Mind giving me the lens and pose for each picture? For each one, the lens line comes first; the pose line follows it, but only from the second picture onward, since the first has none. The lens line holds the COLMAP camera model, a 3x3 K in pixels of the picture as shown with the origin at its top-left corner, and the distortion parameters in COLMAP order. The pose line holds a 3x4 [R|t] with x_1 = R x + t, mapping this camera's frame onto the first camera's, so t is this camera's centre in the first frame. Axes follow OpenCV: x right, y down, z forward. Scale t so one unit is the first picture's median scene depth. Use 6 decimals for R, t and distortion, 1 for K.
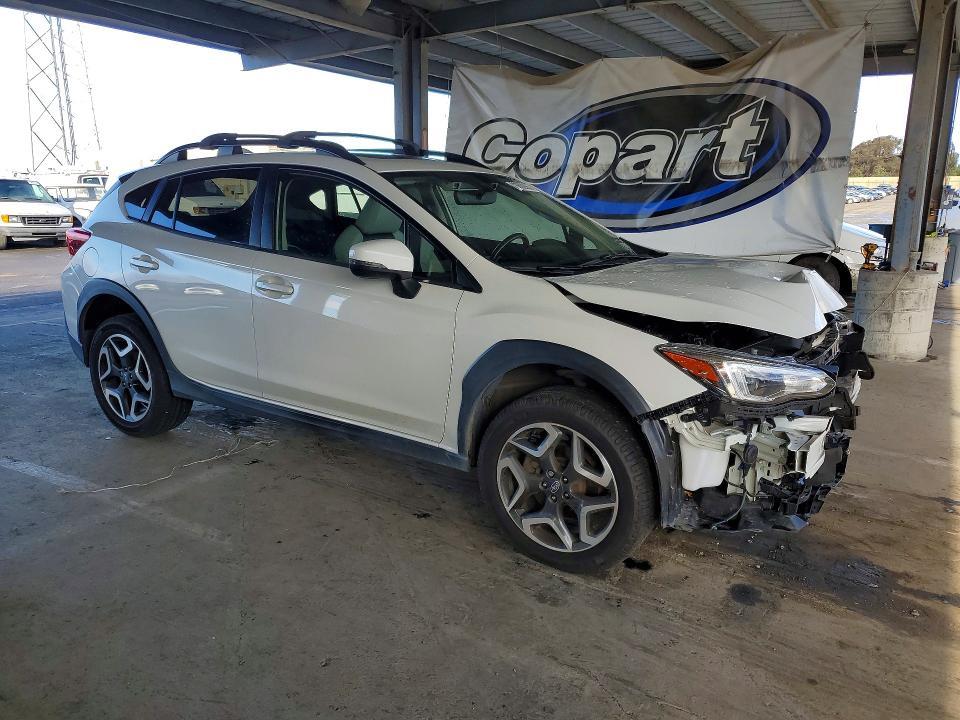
lens RADIAL K [[748.3, 0, 472.5], [0, 748.3, 366.4], [0, 0, 1]] dist [0.003504, -0.001644]
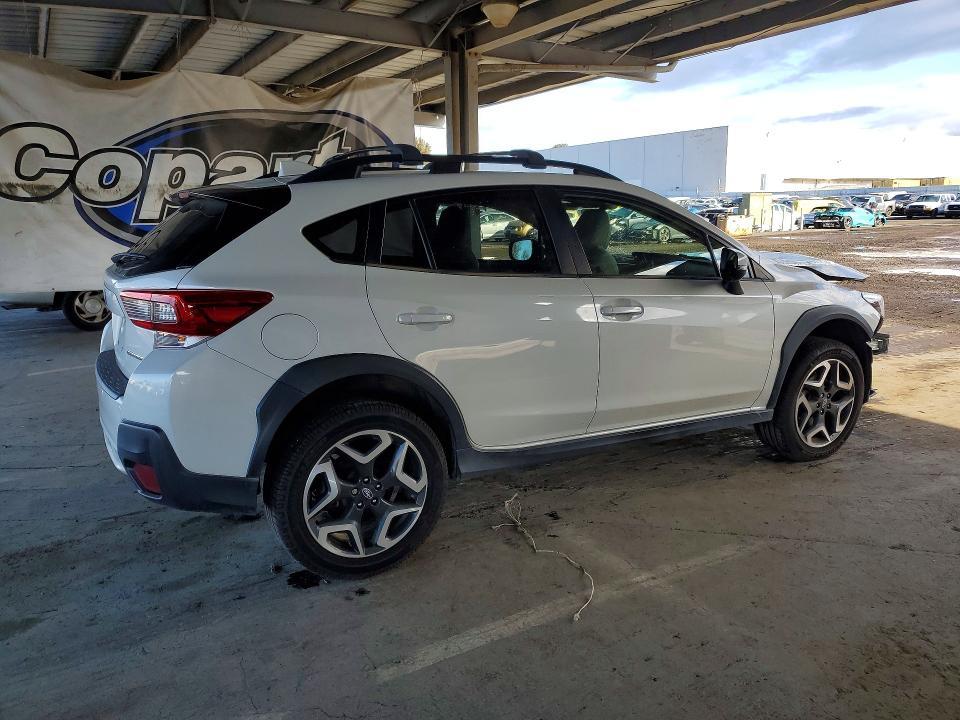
lens RADIAL K [[740.8, 0, 480.0], [0, 740.8, 360.0], [0, 0, 1]] dist [0.025196, 0.007568]
pose [[0.463982, -0.193068, 0.864549, -0.550532], [0.223071, 0.969975, 0.096895, -0.081625], [-0.857298, 0.147899, 0.493119, 0.317122]]
